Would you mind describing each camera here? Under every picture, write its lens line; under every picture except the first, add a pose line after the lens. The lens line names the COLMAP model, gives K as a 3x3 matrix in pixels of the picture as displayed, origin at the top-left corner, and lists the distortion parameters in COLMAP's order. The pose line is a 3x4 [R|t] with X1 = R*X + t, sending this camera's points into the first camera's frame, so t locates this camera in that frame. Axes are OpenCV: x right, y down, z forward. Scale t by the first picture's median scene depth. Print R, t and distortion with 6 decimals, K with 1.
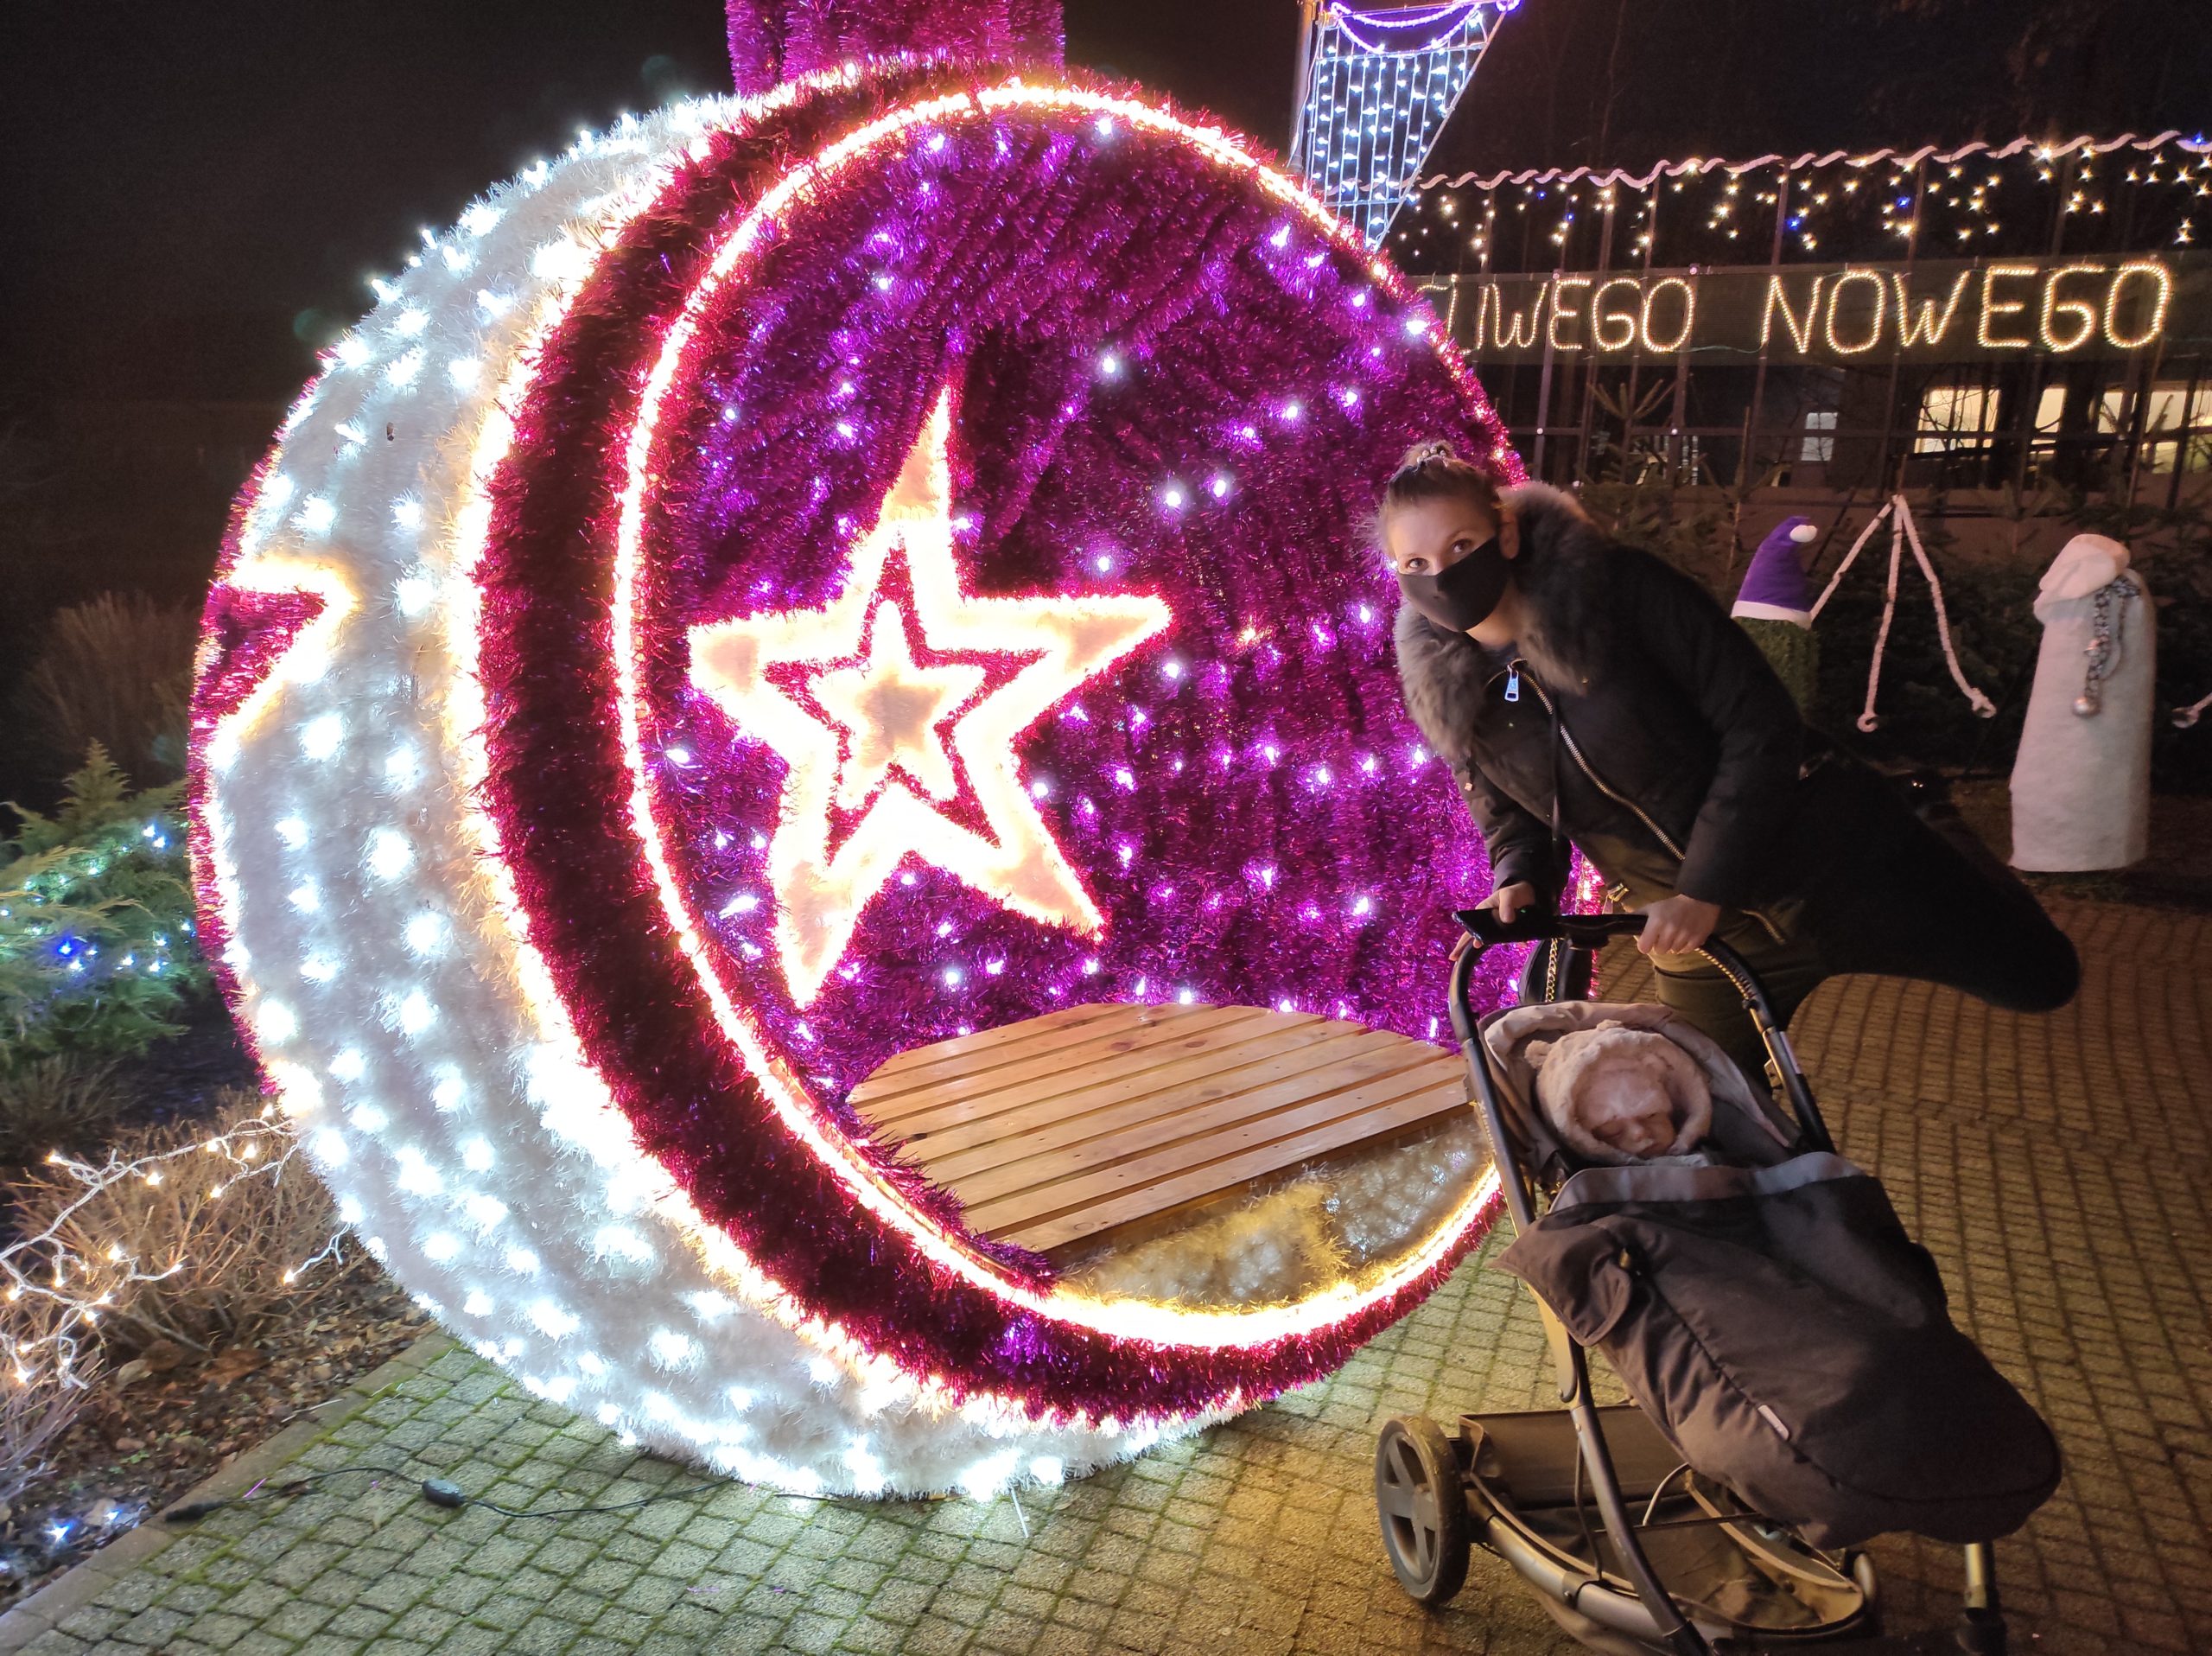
lens RADIAL K [[1594.8, 0, 1106.0], [0, 1594.8, 848.8], [0, 0, 1]] dist [0.025237, -0.008475]
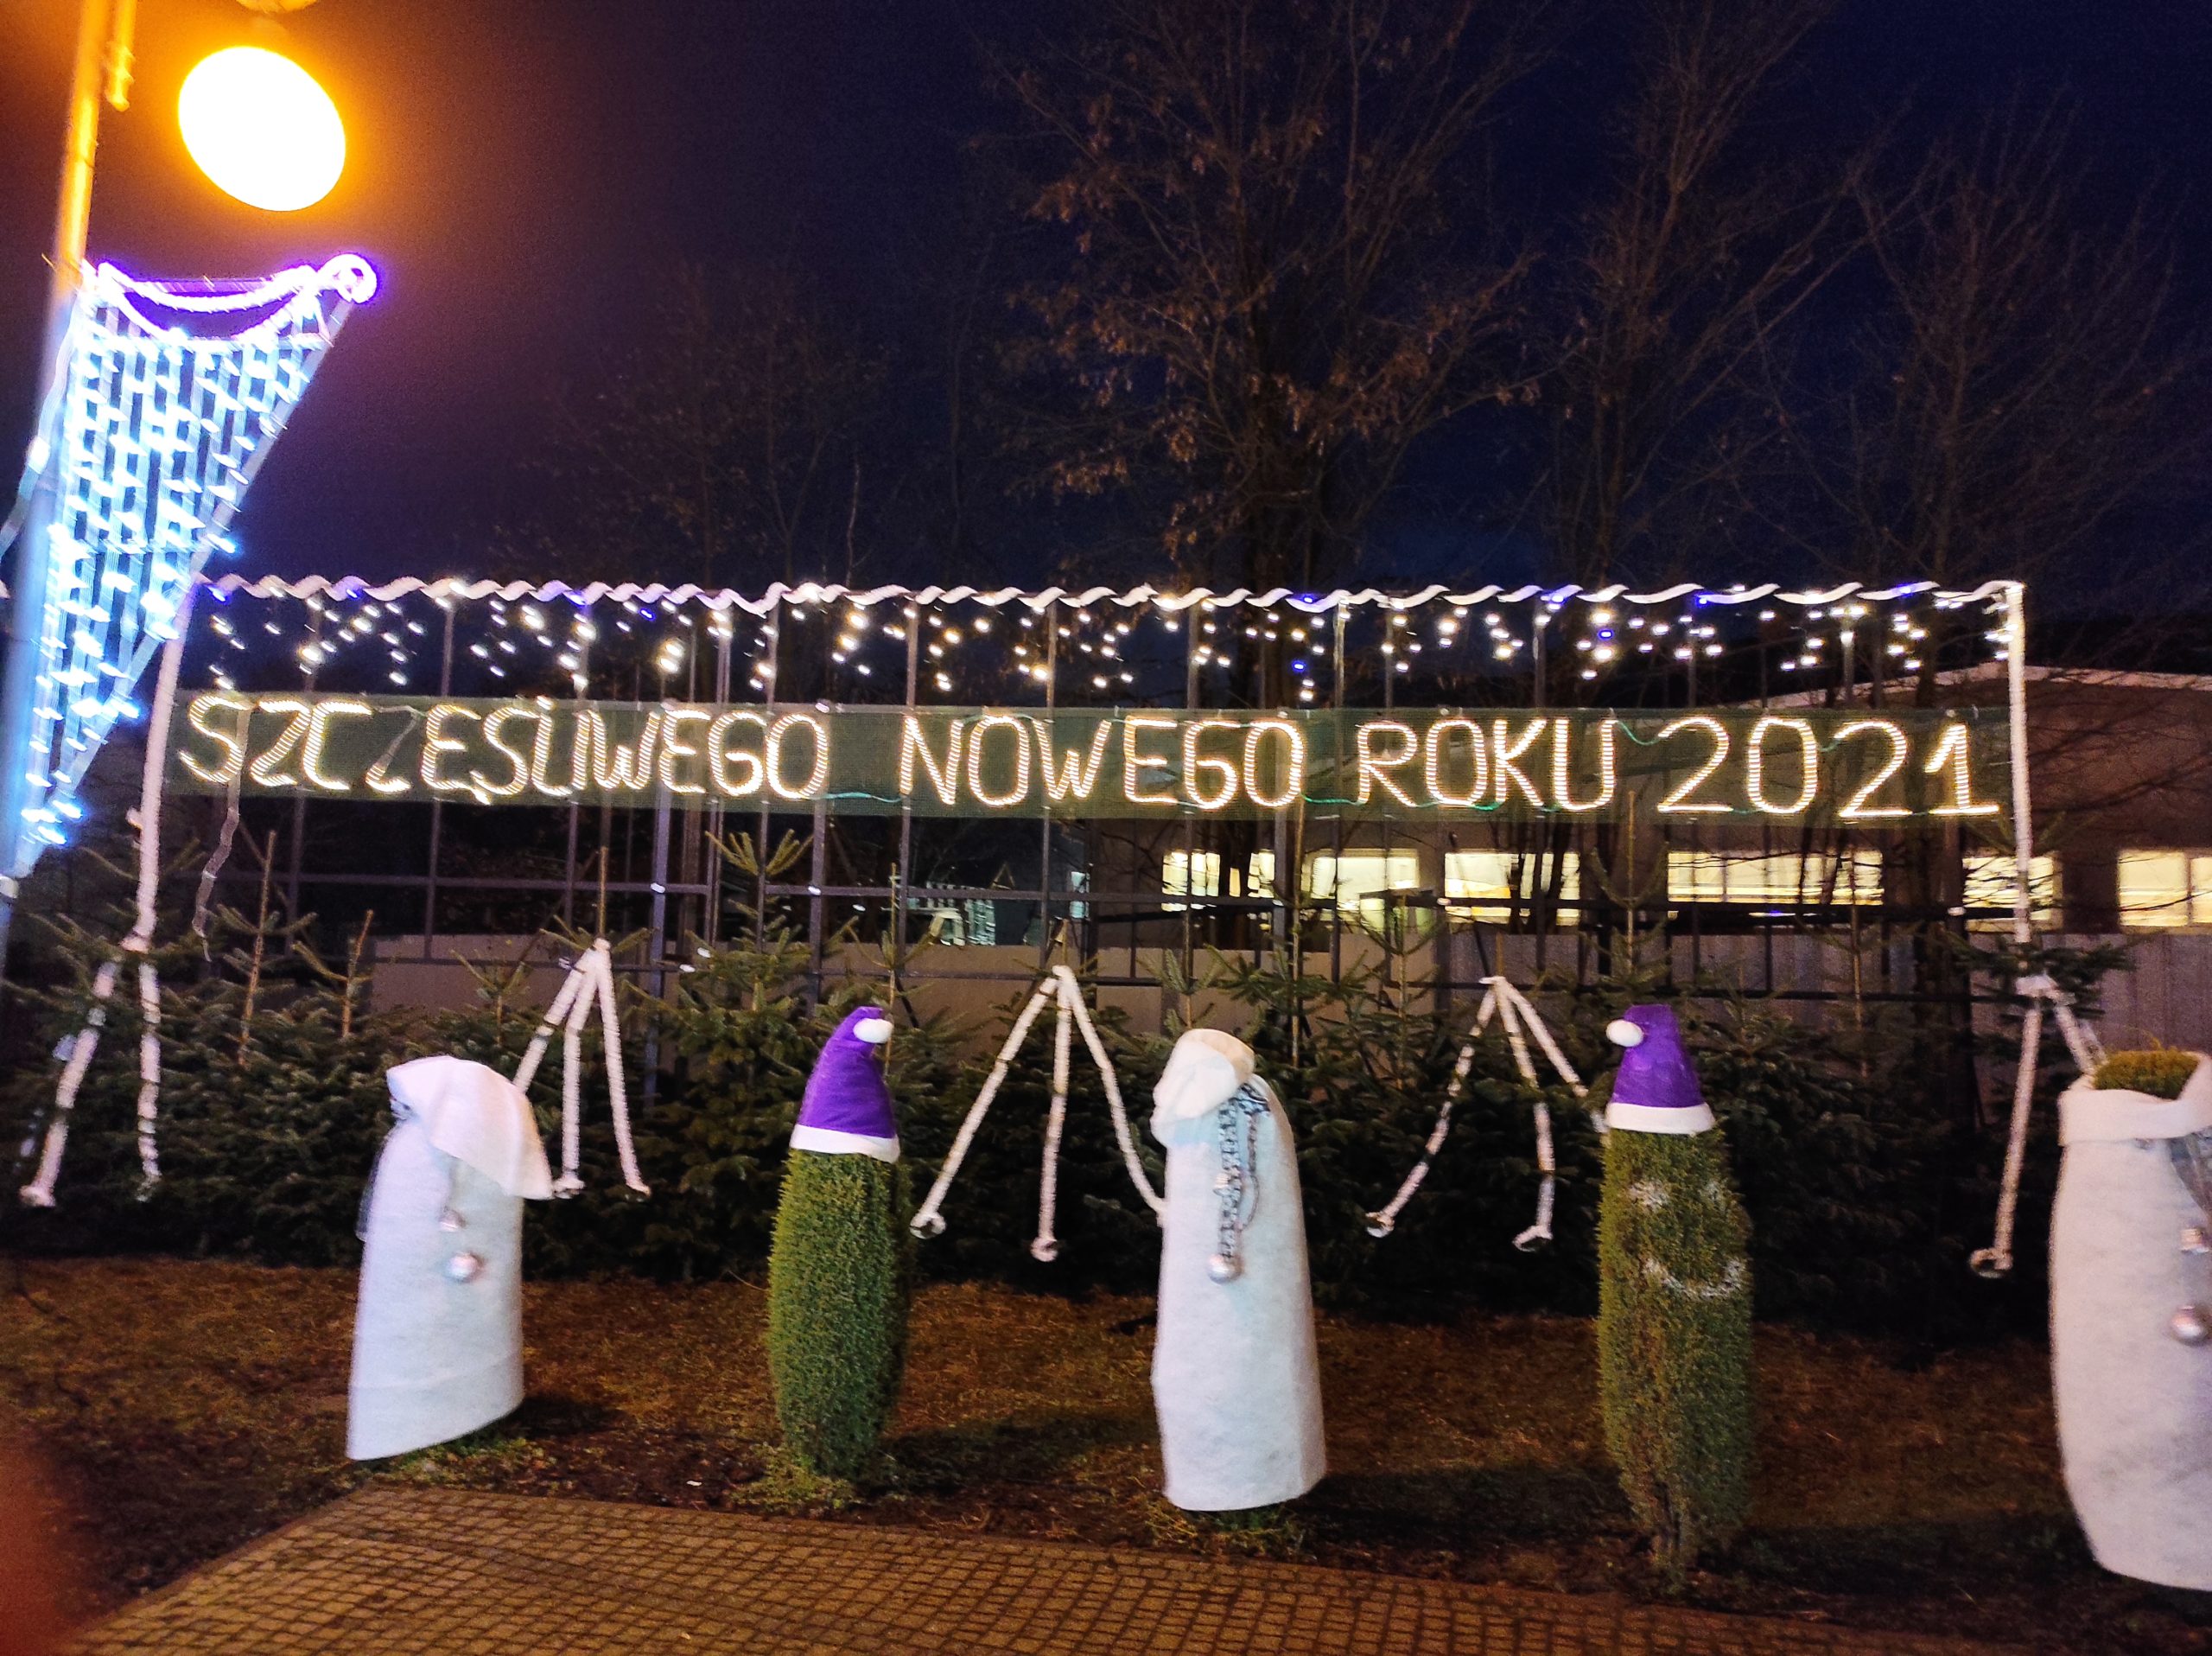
lens RADIAL K [[1639.3, 0, 1092.5], [0, 1639.3, 840.6], [0, 0, 1]] dist [0.036441, -0.008609]
pose [[0.926402, 0.017470, 0.376130, 0.177186], [0.088133, 0.961114, -0.261710, -0.054972], [-0.366076, 0.275598, 0.888838, 0.202279]]
